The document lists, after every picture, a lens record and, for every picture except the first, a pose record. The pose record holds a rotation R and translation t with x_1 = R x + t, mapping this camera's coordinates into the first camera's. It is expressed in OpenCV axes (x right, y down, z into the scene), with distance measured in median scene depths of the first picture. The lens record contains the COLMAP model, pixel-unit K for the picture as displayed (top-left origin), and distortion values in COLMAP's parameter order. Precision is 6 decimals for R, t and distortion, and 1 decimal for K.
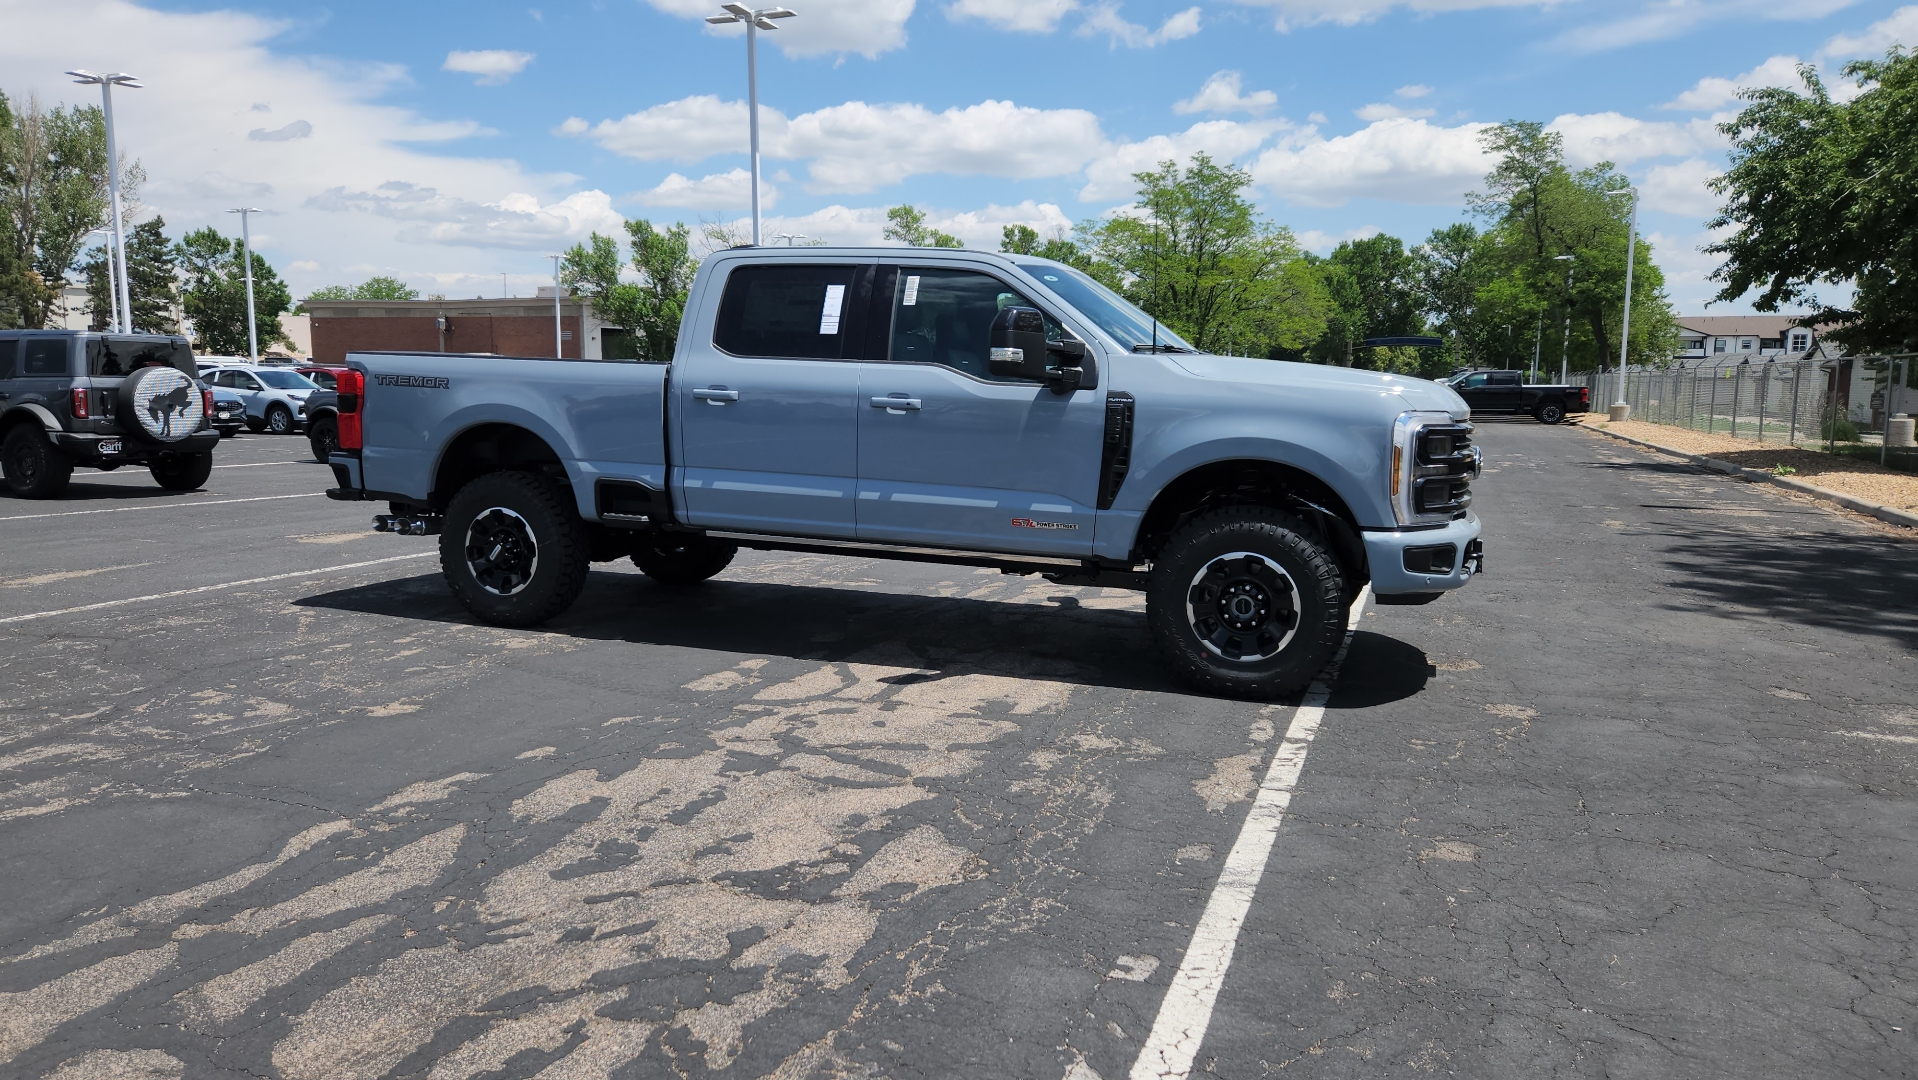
lens RADIAL K [[1279.8, 0, 923.0], [0, 1279.8, 522.1], [0, 0, 1]] dist [0.074281, -0.067207]
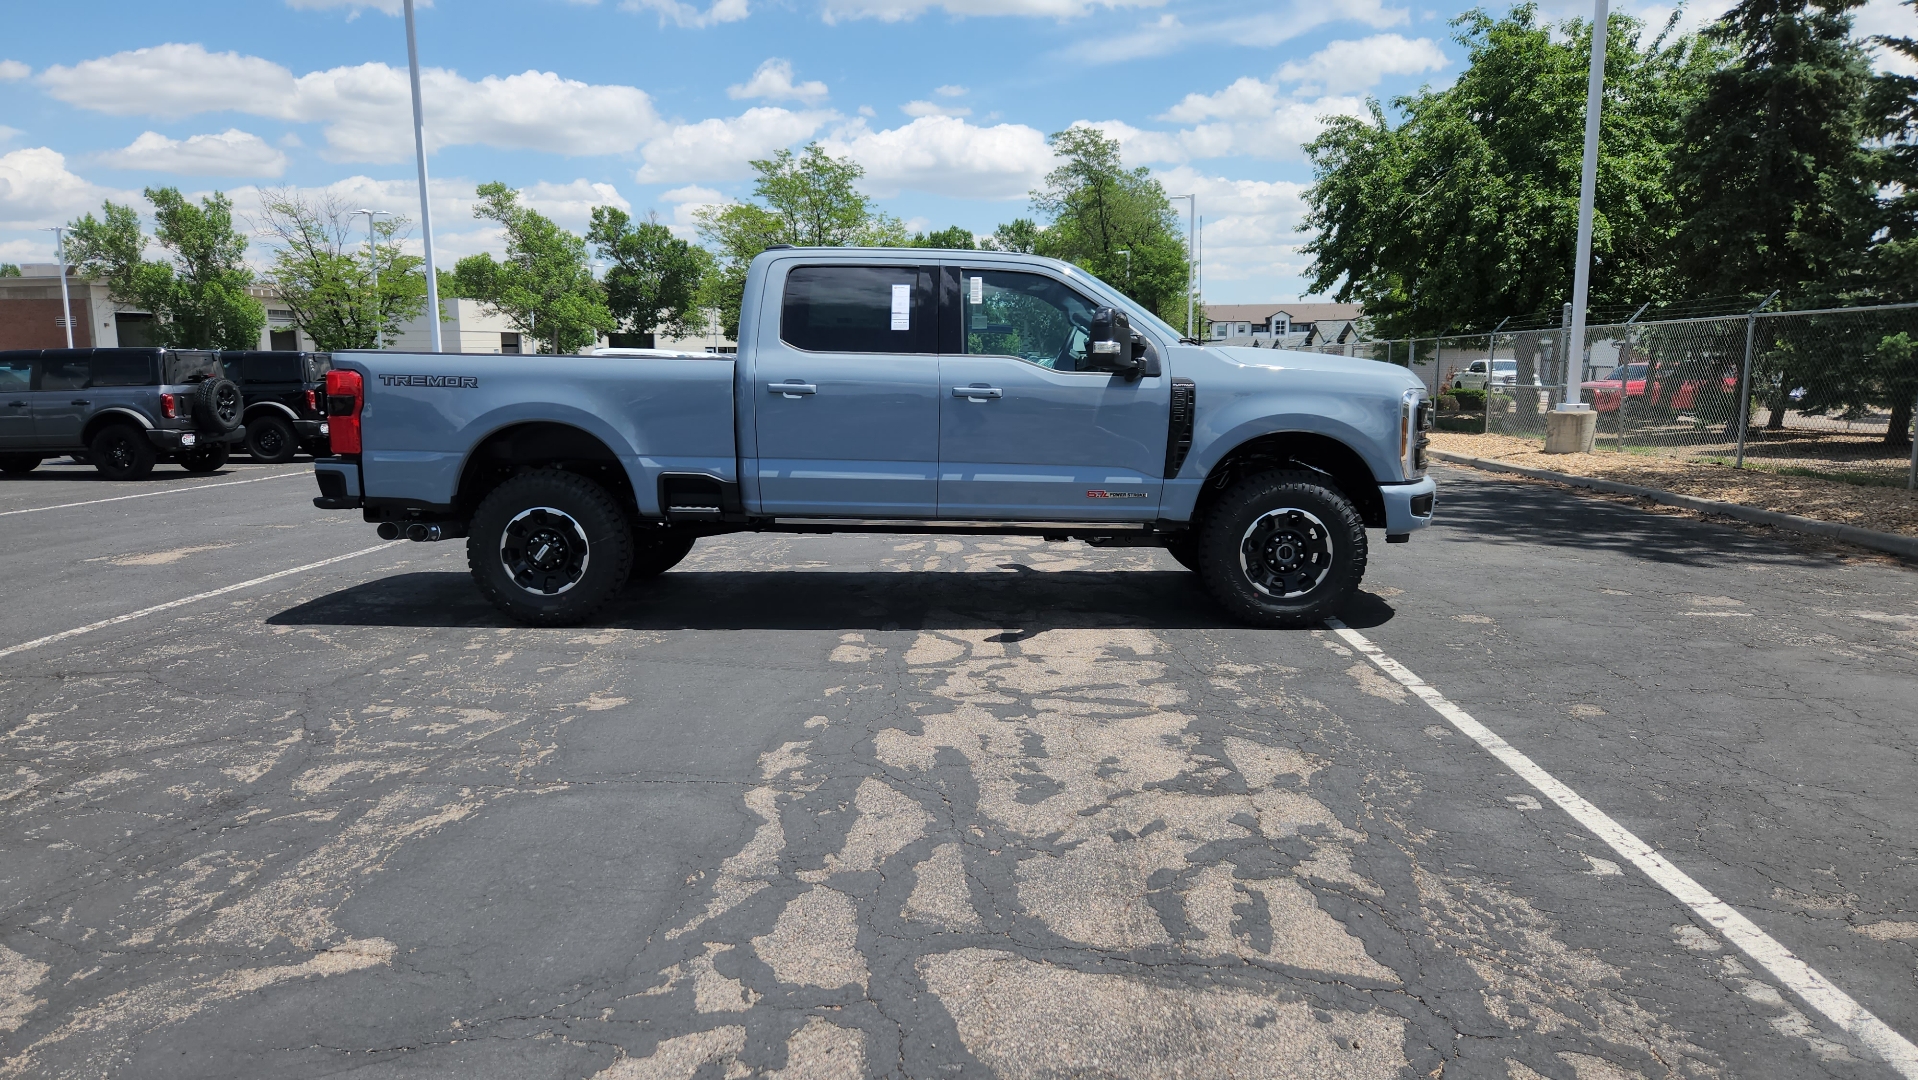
lens RADIAL K [[1282.8, 0, 938.6], [0, 1282.8, 538.3], [0, 0, 1]] dist [0.074410, -0.065650]
pose [[0.943037, -0.059160, 0.327386, -0.465944], [0.051739, 0.998169, 0.031338, -0.003473], [-0.328640, -0.012614, 0.944371, -0.046858]]
